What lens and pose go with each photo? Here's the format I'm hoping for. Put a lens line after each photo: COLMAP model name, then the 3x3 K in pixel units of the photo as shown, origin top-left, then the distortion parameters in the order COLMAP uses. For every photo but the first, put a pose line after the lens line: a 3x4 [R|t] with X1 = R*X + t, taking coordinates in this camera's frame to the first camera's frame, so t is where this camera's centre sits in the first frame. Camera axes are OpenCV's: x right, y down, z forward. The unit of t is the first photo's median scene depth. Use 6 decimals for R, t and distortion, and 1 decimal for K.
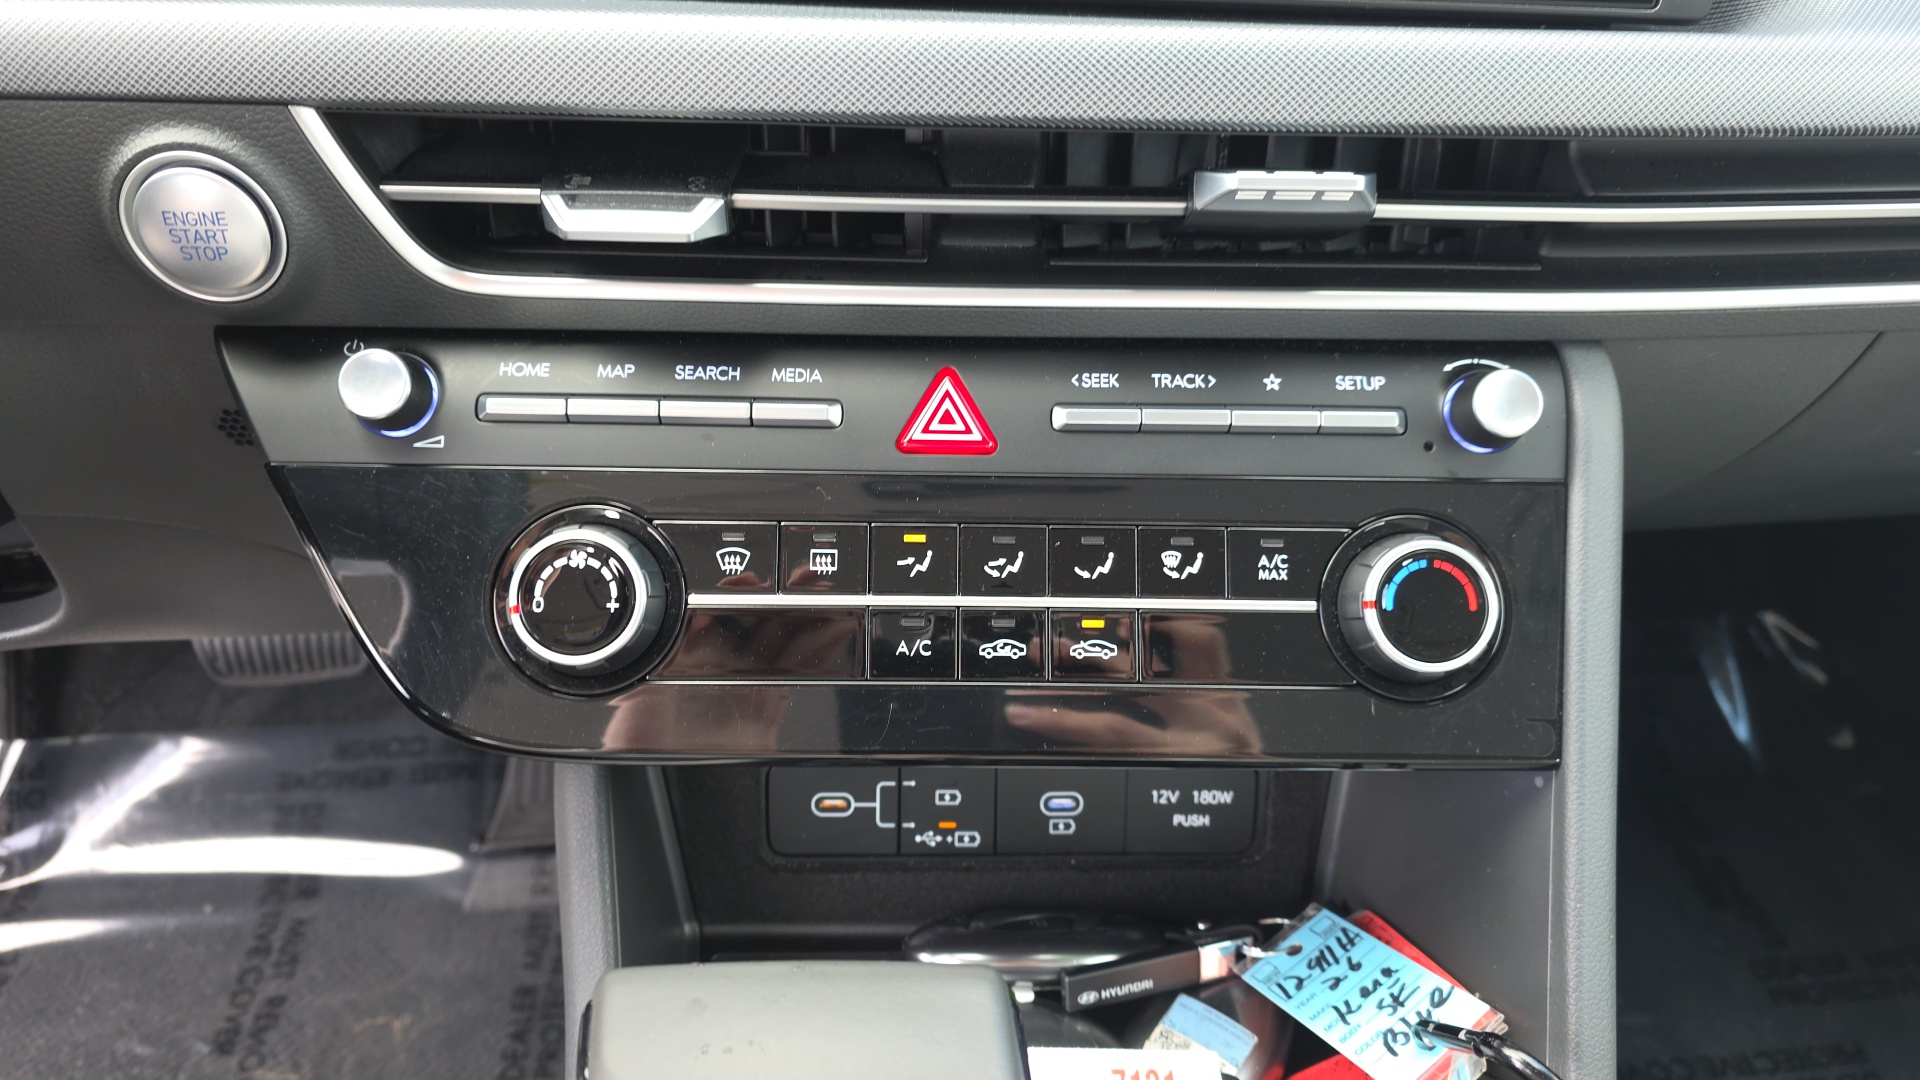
lens RADIAL K [[1329.5, 0, 951.0], [0, 1329.5, 535.4], [0, 0, 1]] dist [0.063251, -0.075678]
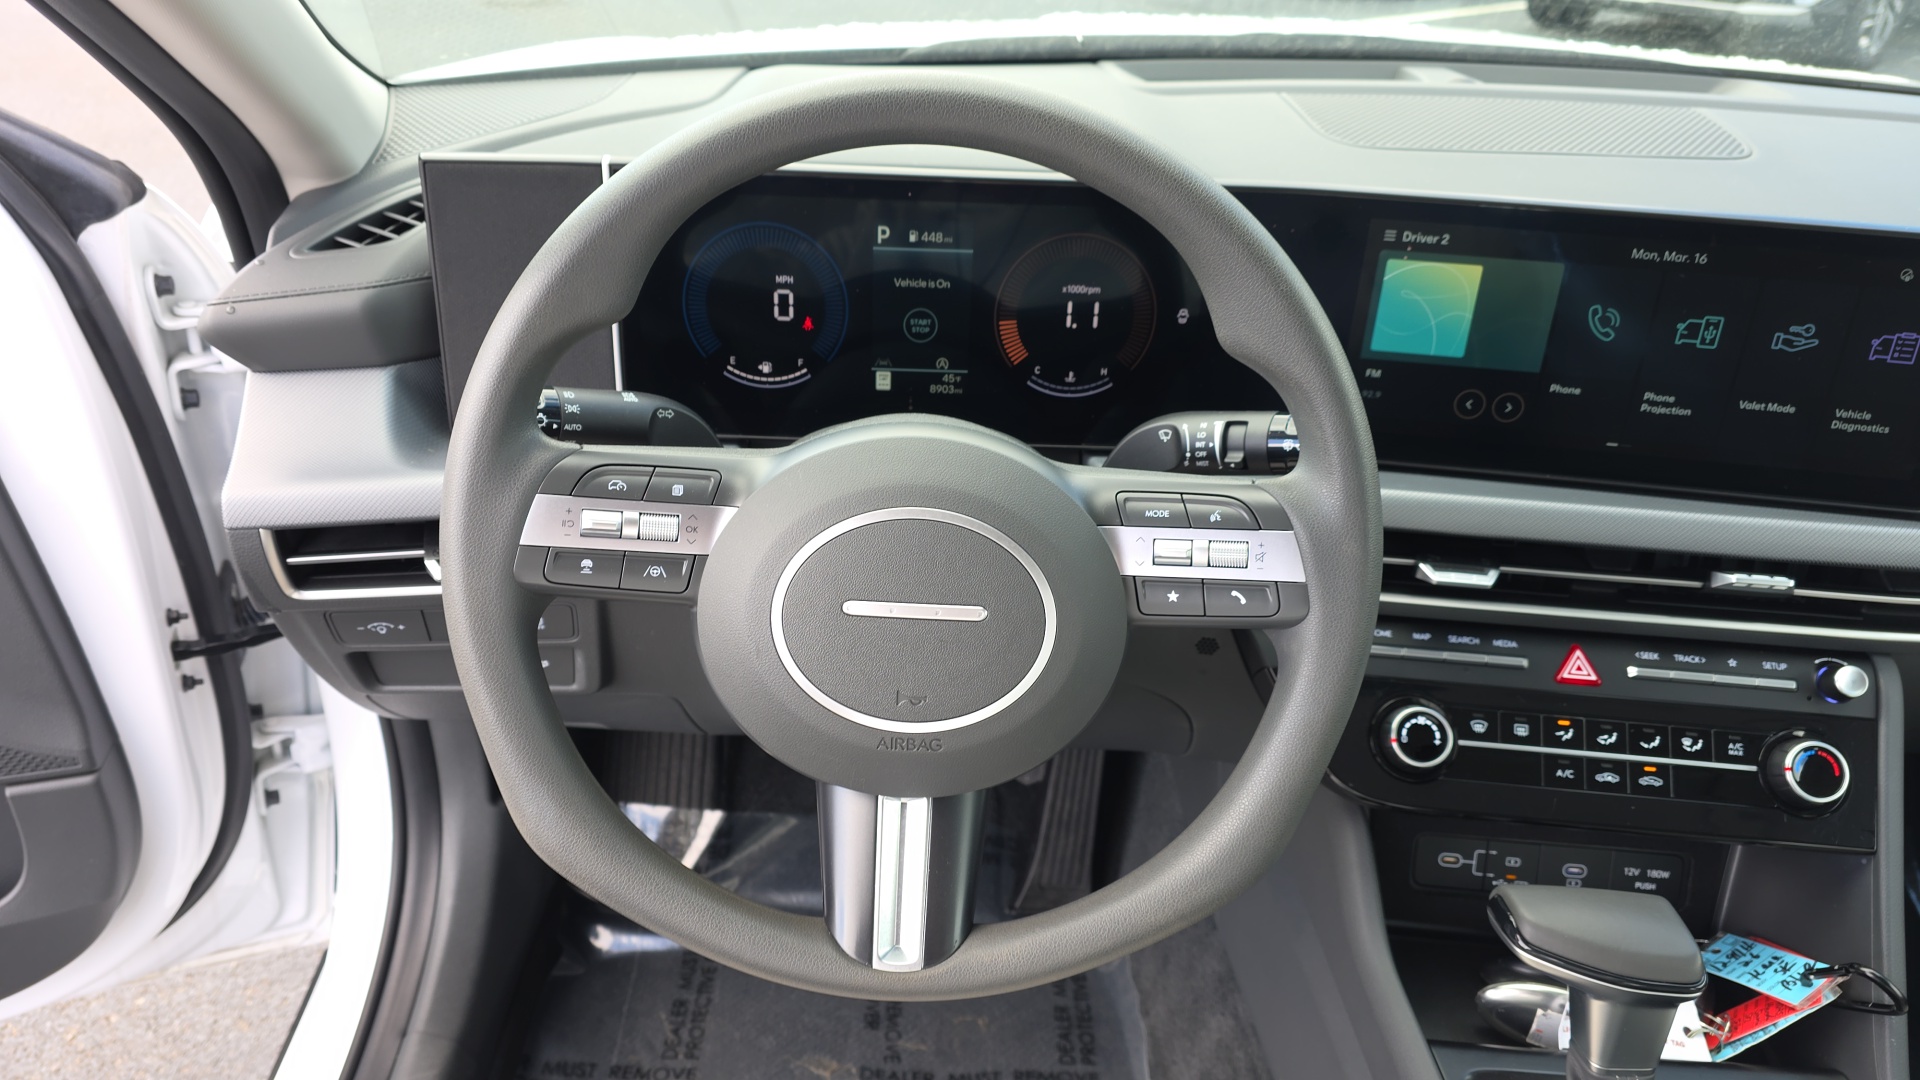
lens RADIAL K [[1288.7, 0, 950.5], [0, 1288.7, 561.0], [0, 0, 1]] dist [0.058850, -0.072644]
pose [[0.994339, 0.064515, -0.084421, -0.862793], [-0.074325, 0.990138, -0.118758, 0.067728], [0.075927, 0.124360, 0.989328, -1.218026]]
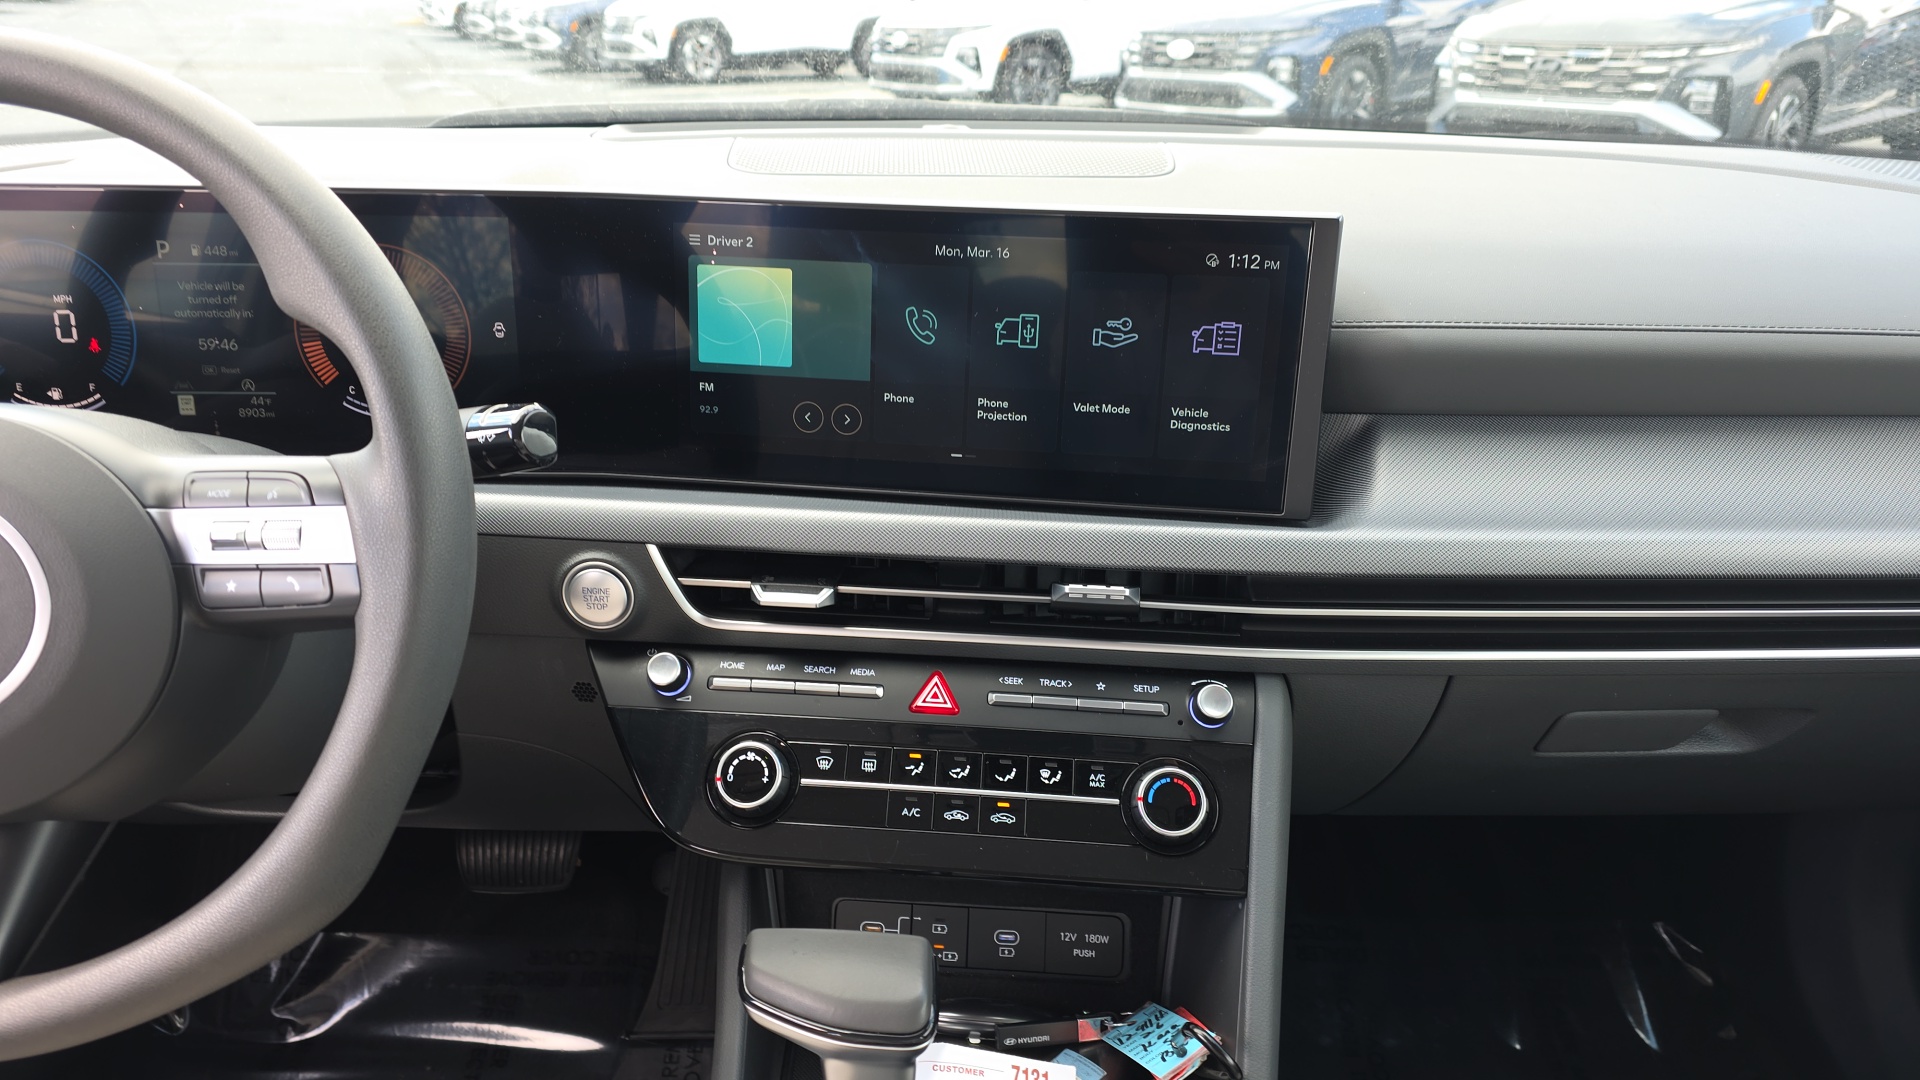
lens RADIAL K [[1299.4, 0, 932.3], [0, 1299.4, 539.3], [0, 0, 1]] dist [0.103987, -0.157595]
pose [[0.994416, 0.028804, -0.101523, 0.185673], [-0.053651, 0.966416, -0.251321, 0.176813], [0.090875, 0.255365, 0.962565, -0.953776]]
